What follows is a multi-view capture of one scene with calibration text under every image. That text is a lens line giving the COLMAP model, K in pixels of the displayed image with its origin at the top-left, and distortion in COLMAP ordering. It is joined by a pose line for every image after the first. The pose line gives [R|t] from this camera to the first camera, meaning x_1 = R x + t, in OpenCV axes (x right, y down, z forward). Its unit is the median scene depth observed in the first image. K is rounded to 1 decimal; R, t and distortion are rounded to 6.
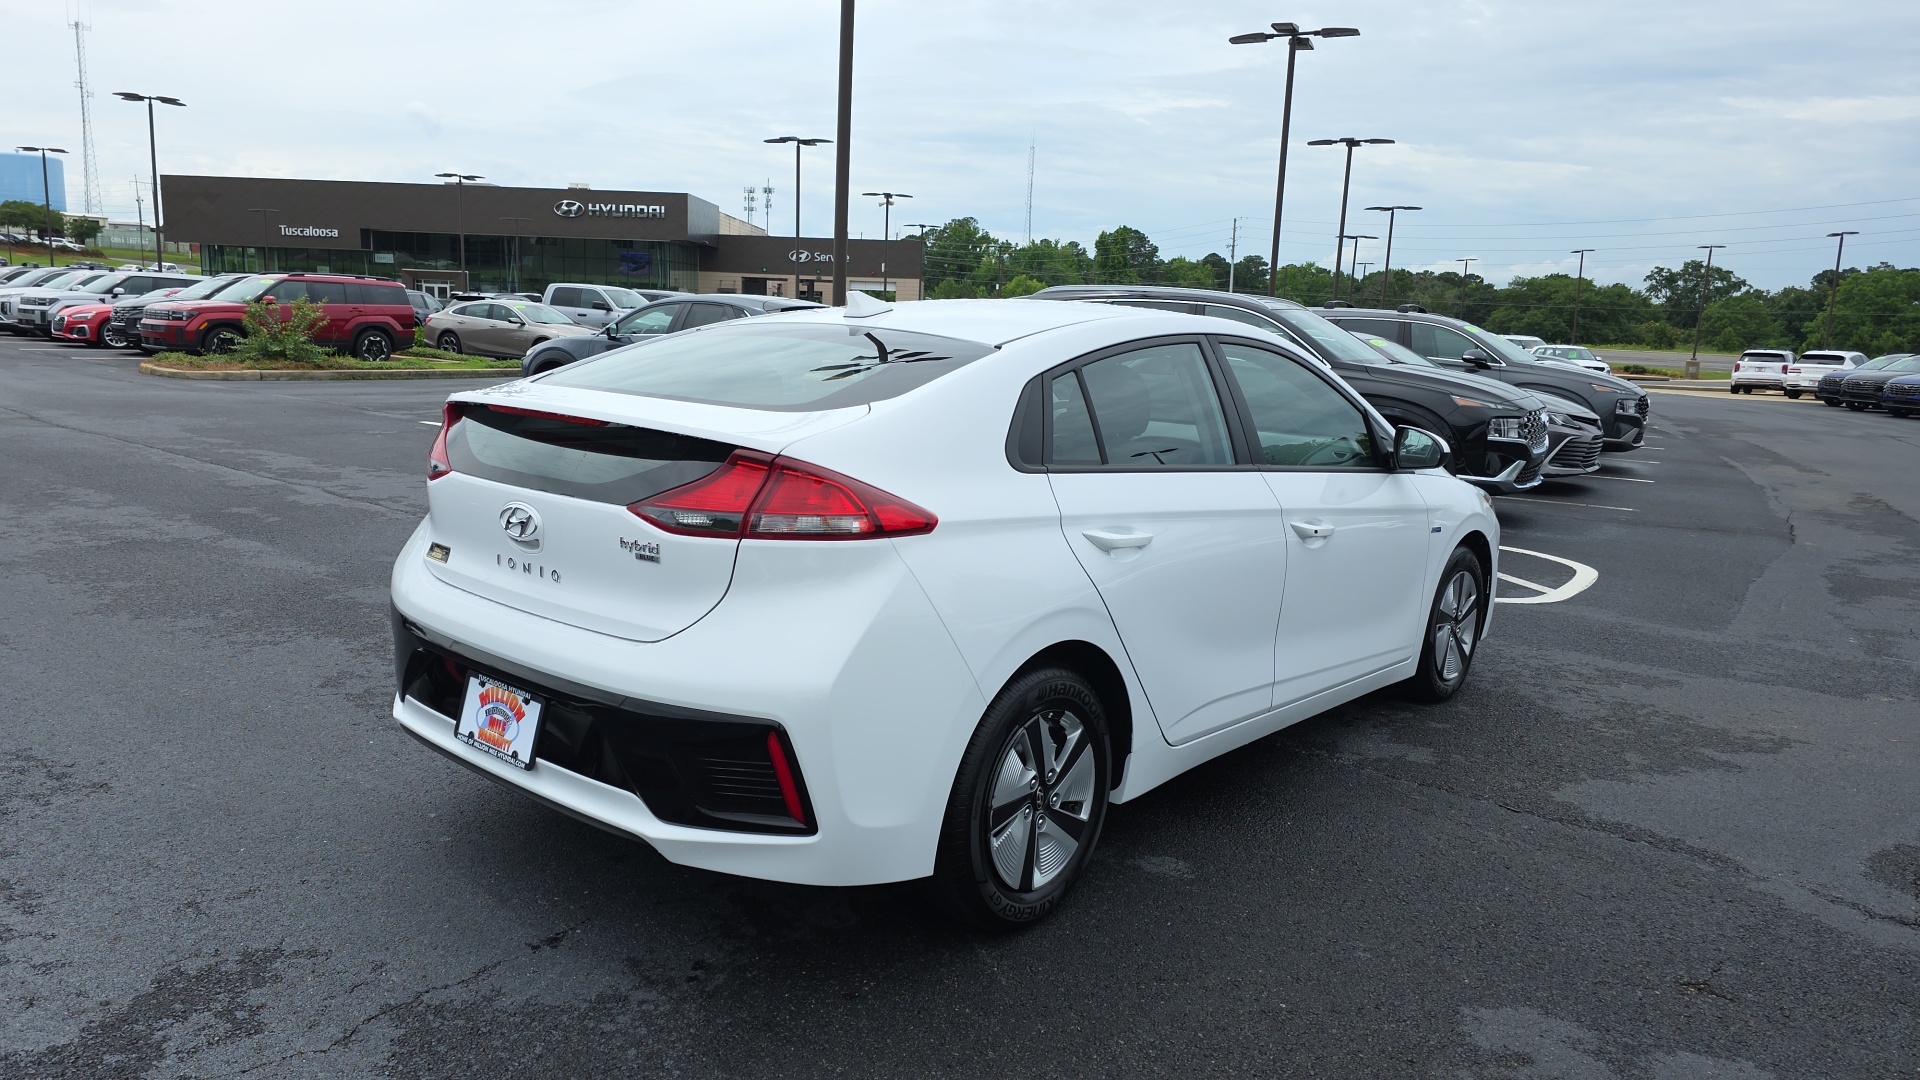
lens RADIAL K [[1289.3, 0, 893.1], [0, 1289.3, 529.3], [0, 0, 1]] dist [0.055788, -0.054231]
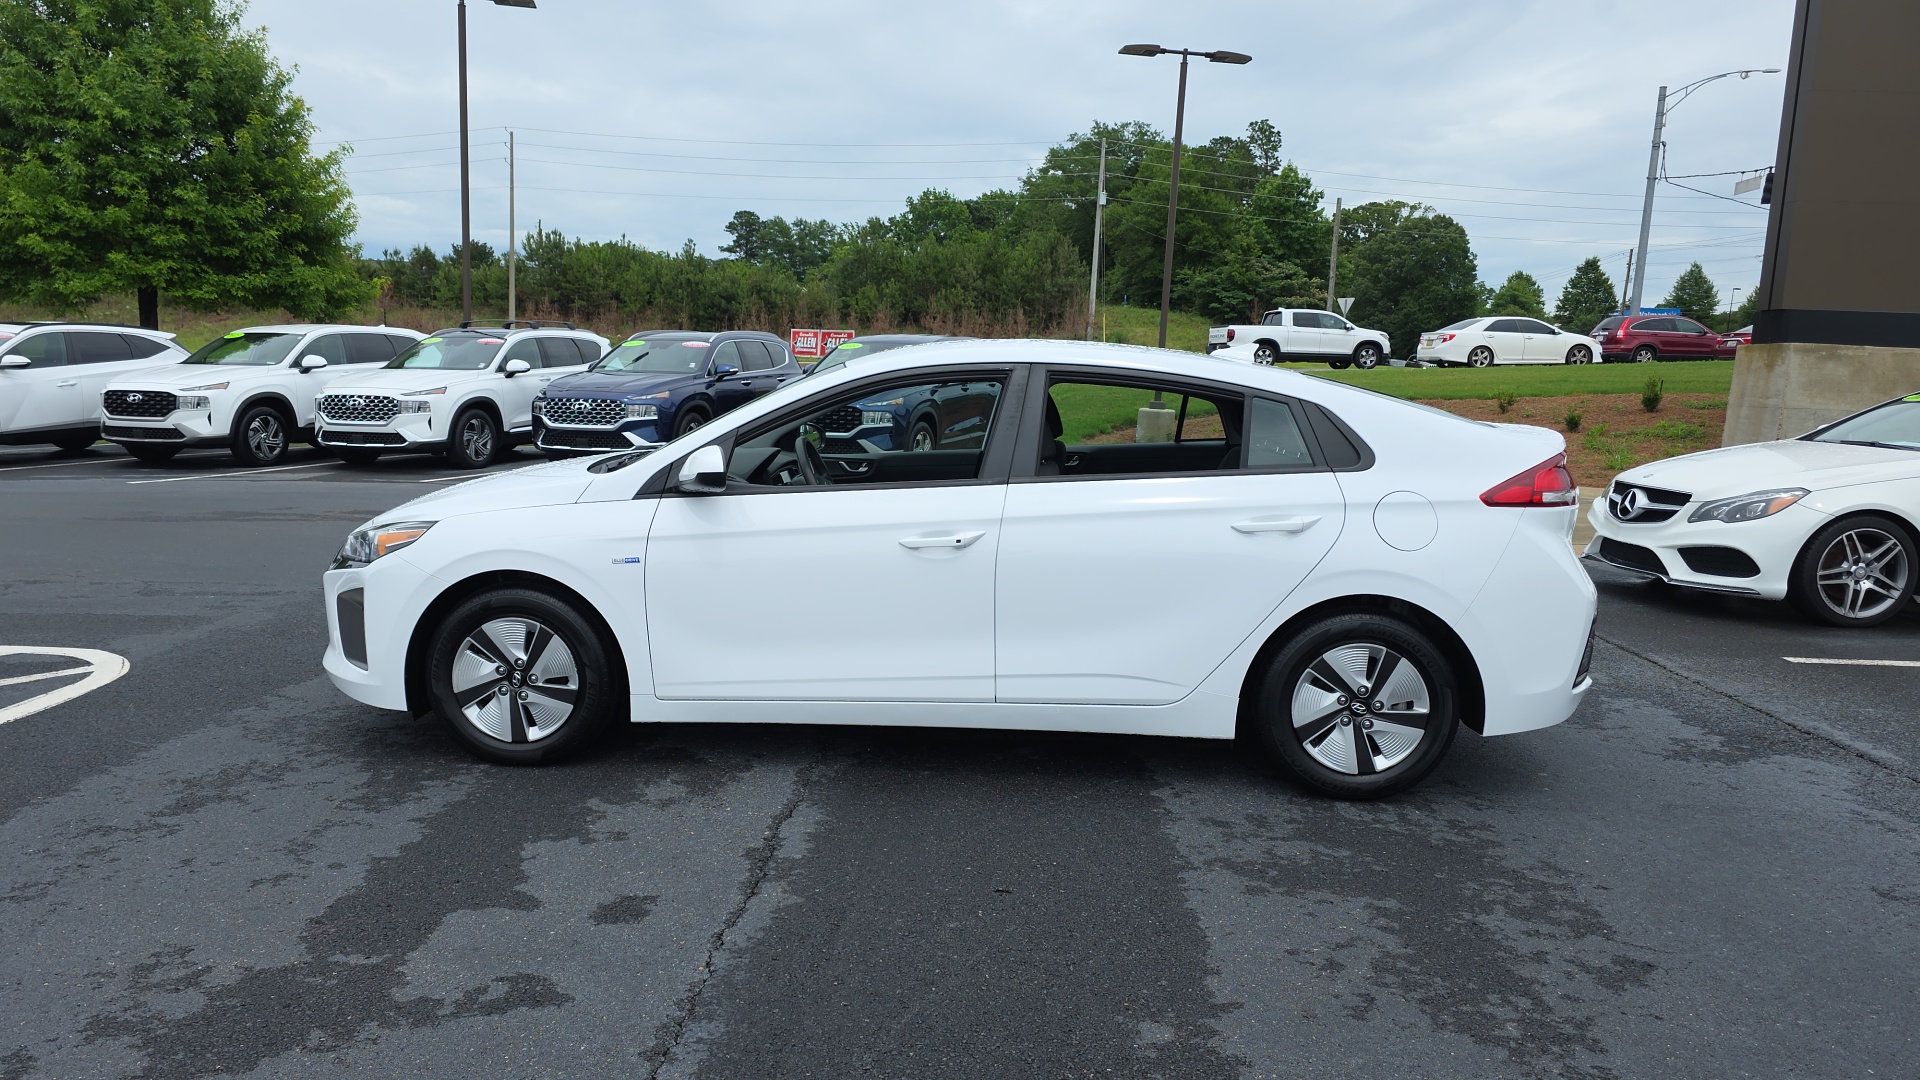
lens RADIAL K [[1276.3, 0, 891.5], [0, 1276.3, 560.6], [0, 0, 1]] dist [0.064272, -0.064011]
pose [[-0.605214, -0.172147, 0.777227, -1.039385], [0.084197, 0.957020, 0.277532, -0.436974], [-0.791598, 0.233406, -0.564707, 2.480908]]
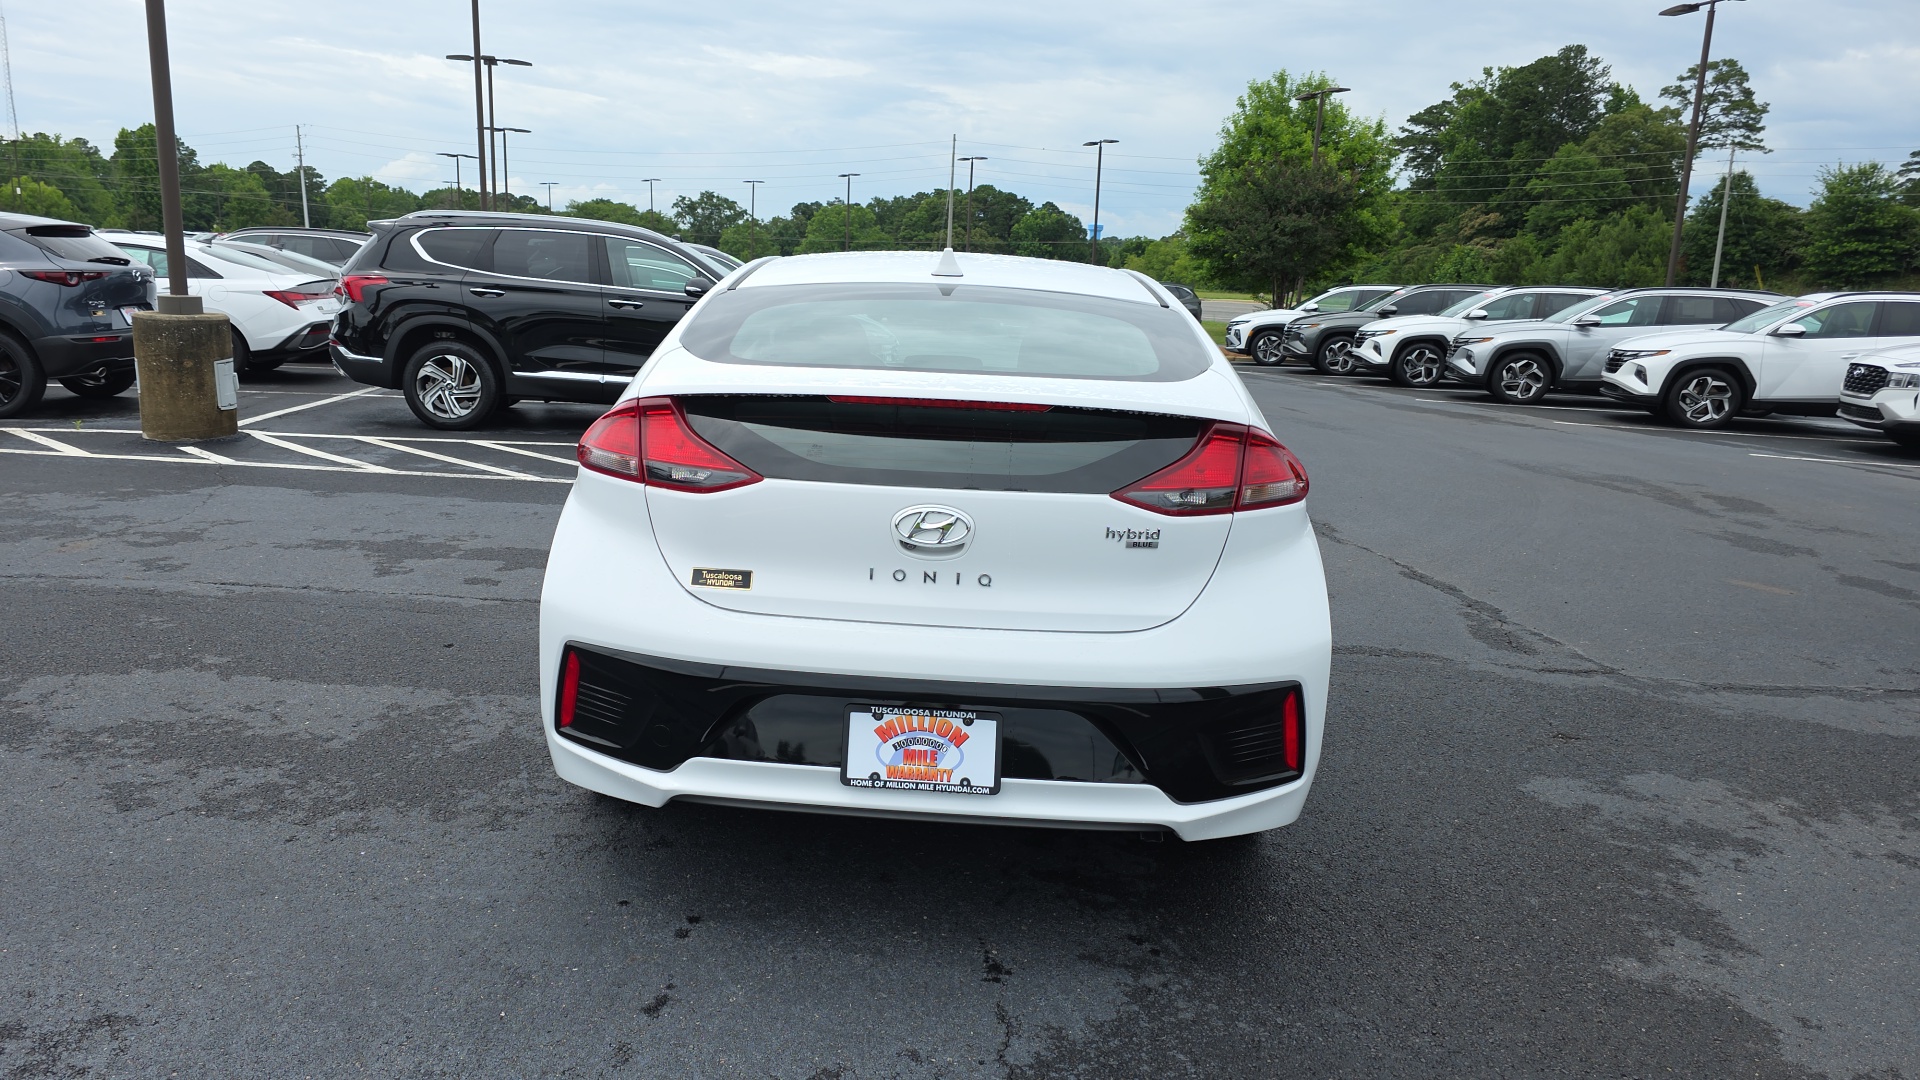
lens RADIAL K [[1276.3, 0, 891.5], [0, 1276.3, 560.6], [0, 0, 1]] dist [0.064272, -0.064011]
pose [[0.779235, -0.143559, 0.610068, -0.800431], [0.091209, 0.989025, 0.116233, -0.081811], [-0.620059, -0.034929, 0.783777, 0.318375]]
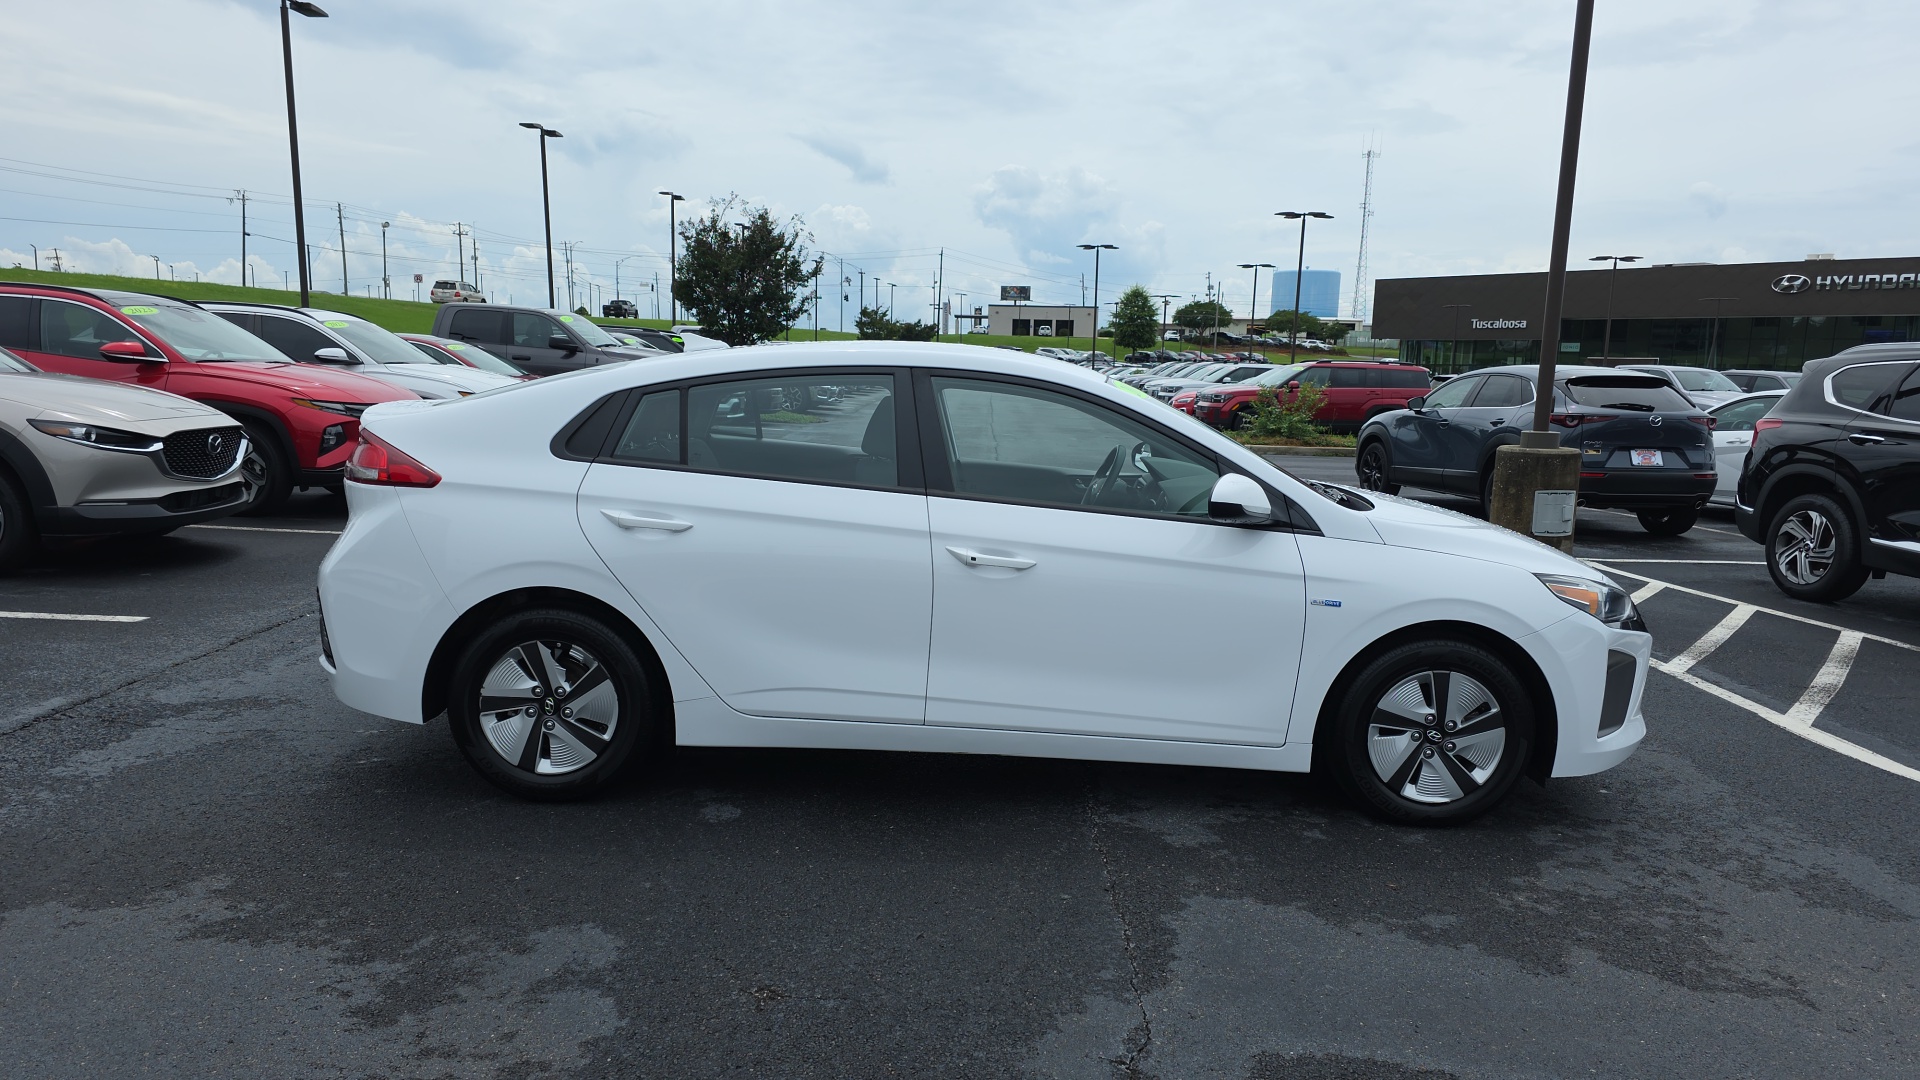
lens RADIAL K [[1296.4, 0, 956.6], [0, 1296.4, 540.2], [0, 0, 1]] dist [0.049029, -0.052434]
pose [[0.674330, 0.083263, -0.733721, 1.346438], [-0.127984, 0.991763, -0.005079, -0.006228], [0.727255, 0.097329, 0.679432, 0.378780]]
